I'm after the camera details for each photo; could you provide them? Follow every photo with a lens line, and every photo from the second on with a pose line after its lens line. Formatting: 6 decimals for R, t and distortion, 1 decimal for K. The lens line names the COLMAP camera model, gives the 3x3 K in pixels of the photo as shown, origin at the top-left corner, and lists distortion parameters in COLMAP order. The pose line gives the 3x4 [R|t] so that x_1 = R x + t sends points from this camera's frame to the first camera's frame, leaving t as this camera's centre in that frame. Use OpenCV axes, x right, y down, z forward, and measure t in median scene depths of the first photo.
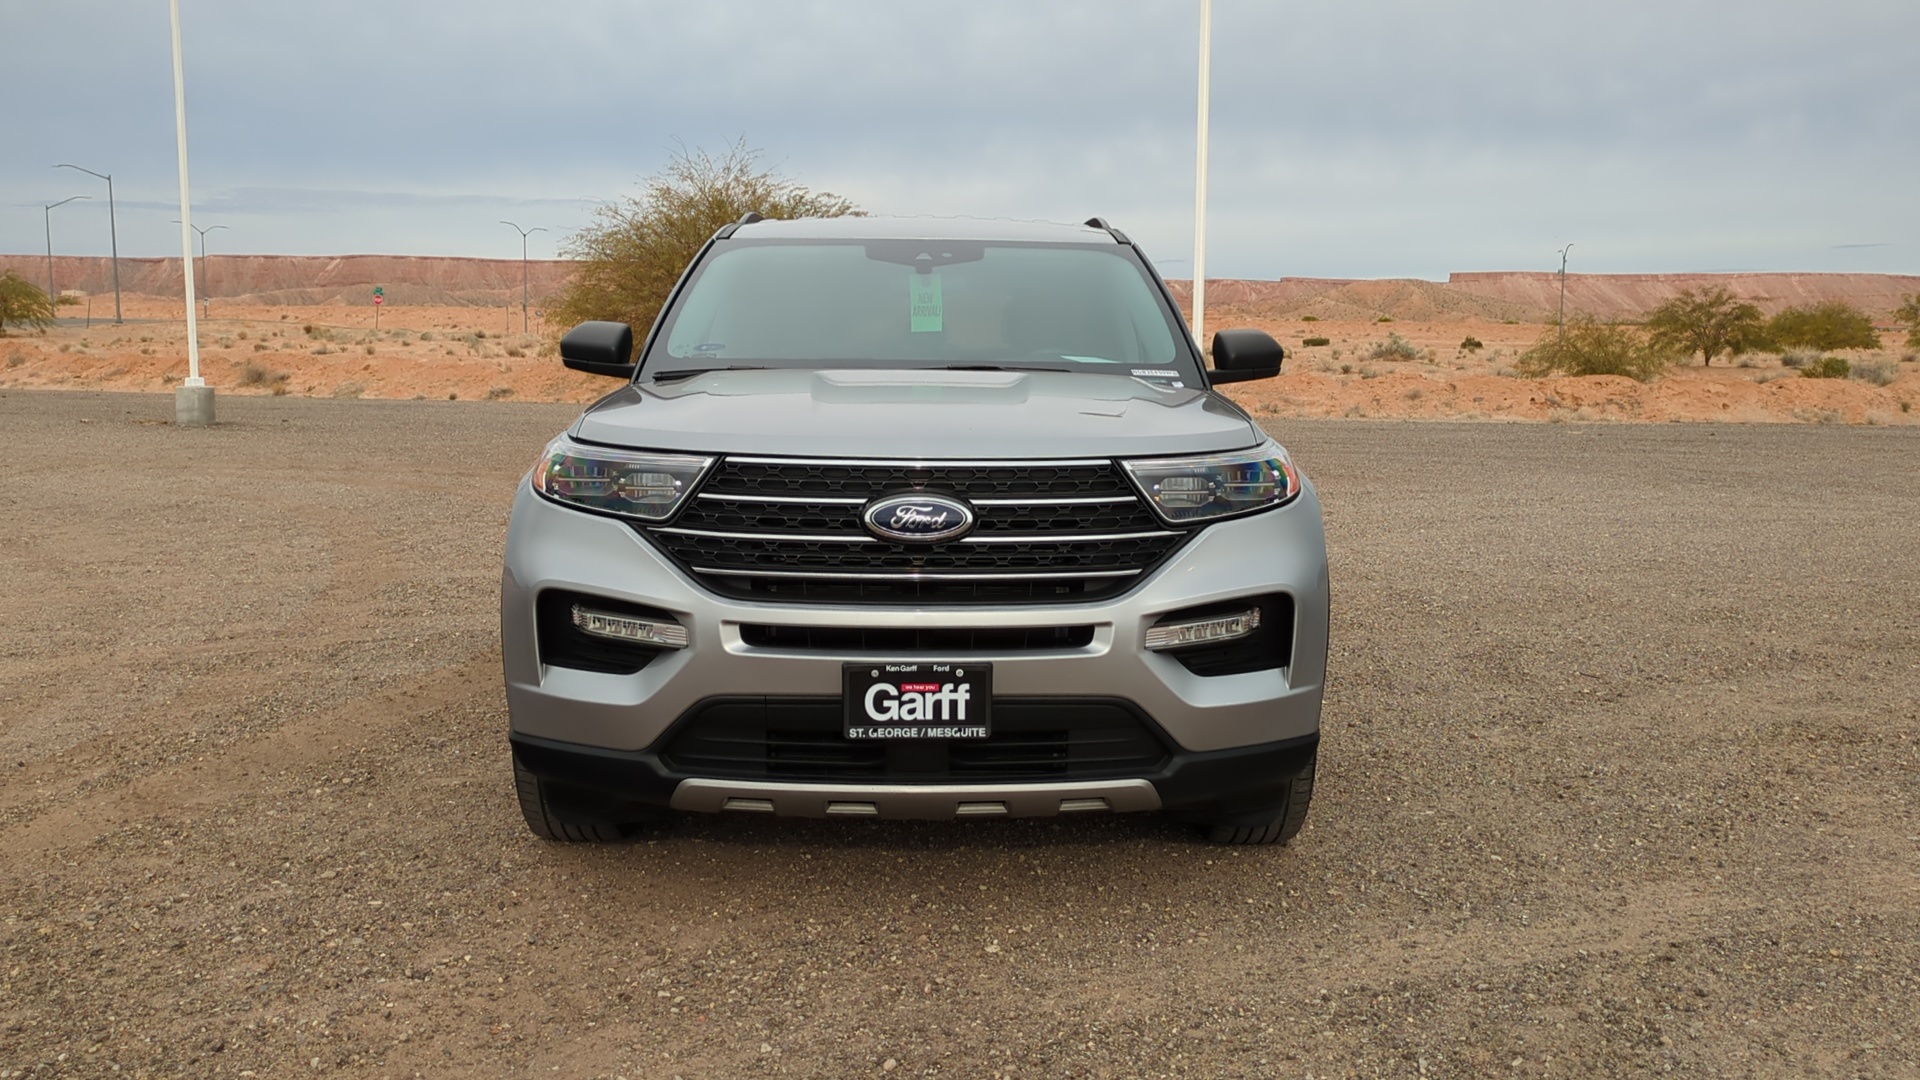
lens RADIAL K [[1649.7, 0, 946.0], [0, 1649.7, 552.1], [0, 0, 1]] dist [0.071814, -0.107229]
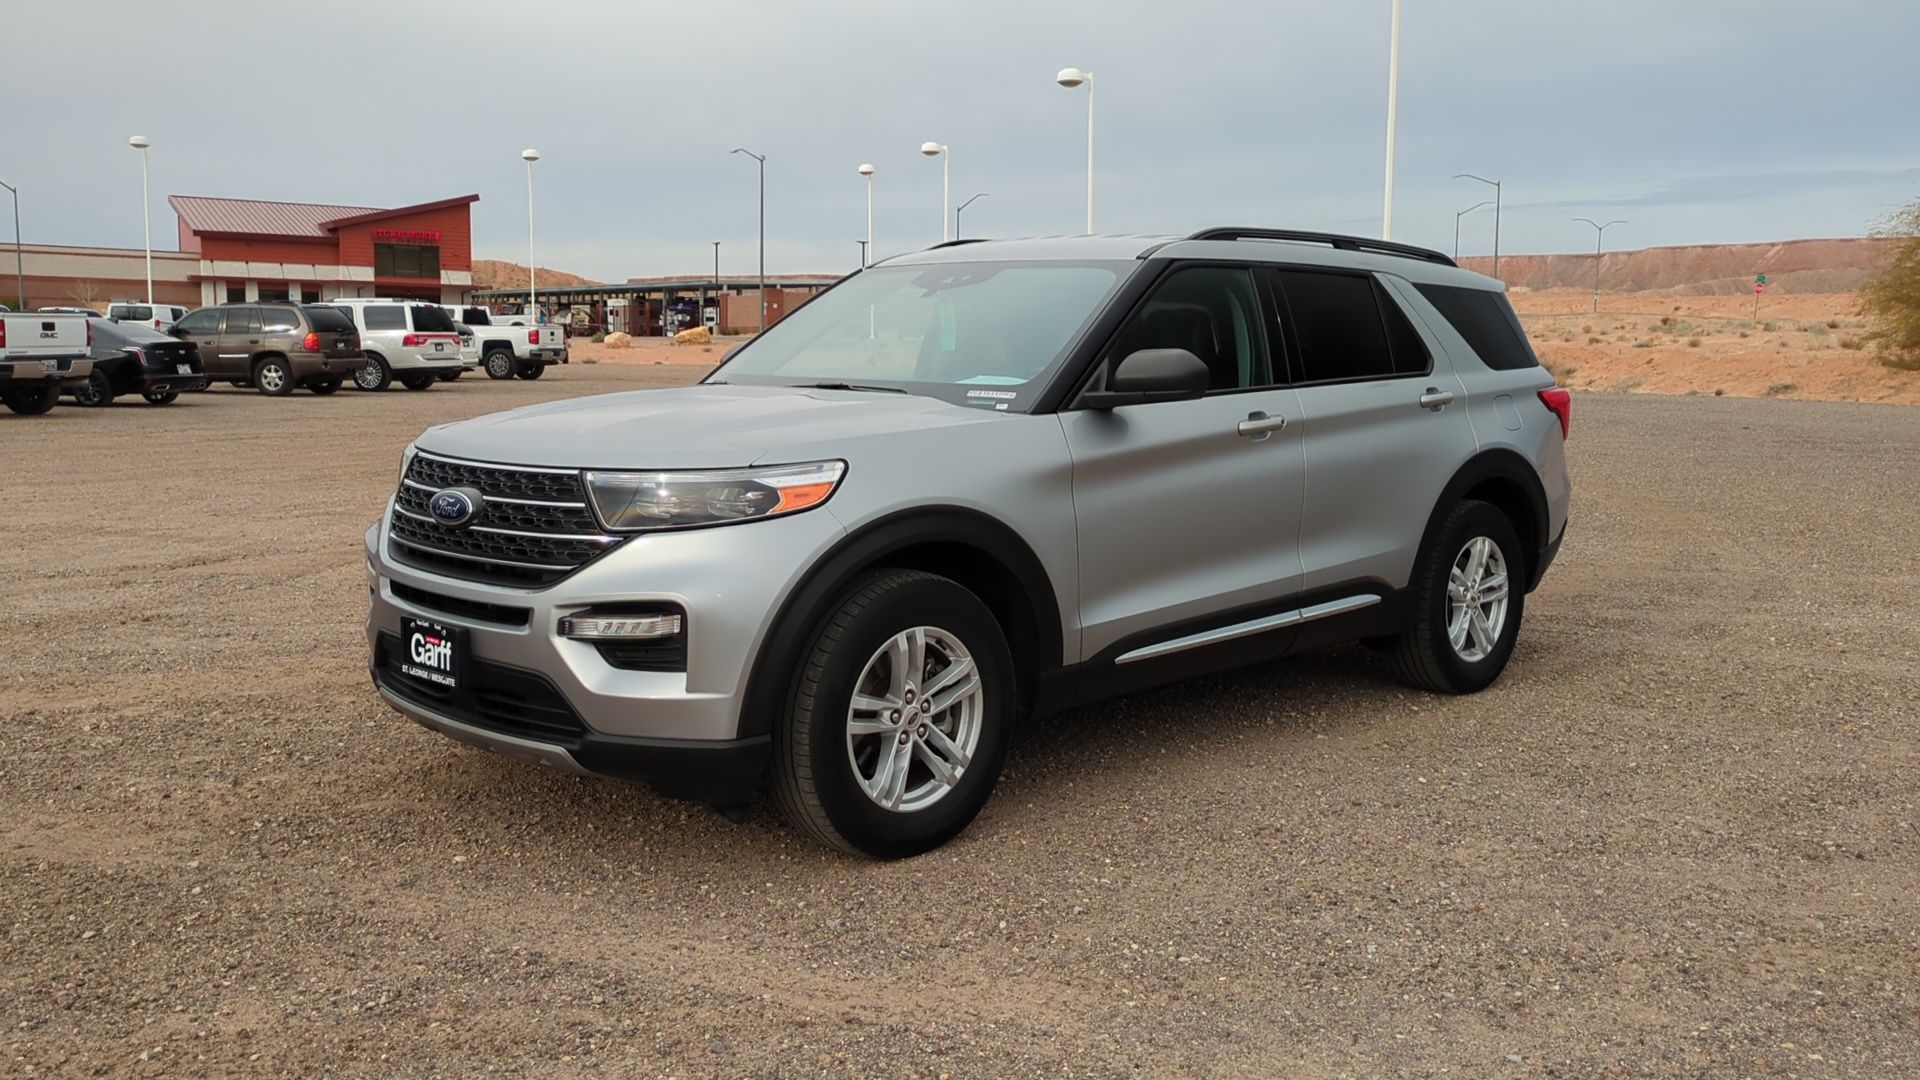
lens RADIAL K [[1649.7, 0, 963.8], [0, 1649.7, 534.5], [0, 0, 1]] dist [0.071814, -0.107229]
pose [[0.683749, 0.081693, -0.725130, 1.105765], [-0.085108, 0.995860, 0.031943, -0.069598], [0.724737, 0.039874, 0.687870, 0.388194]]
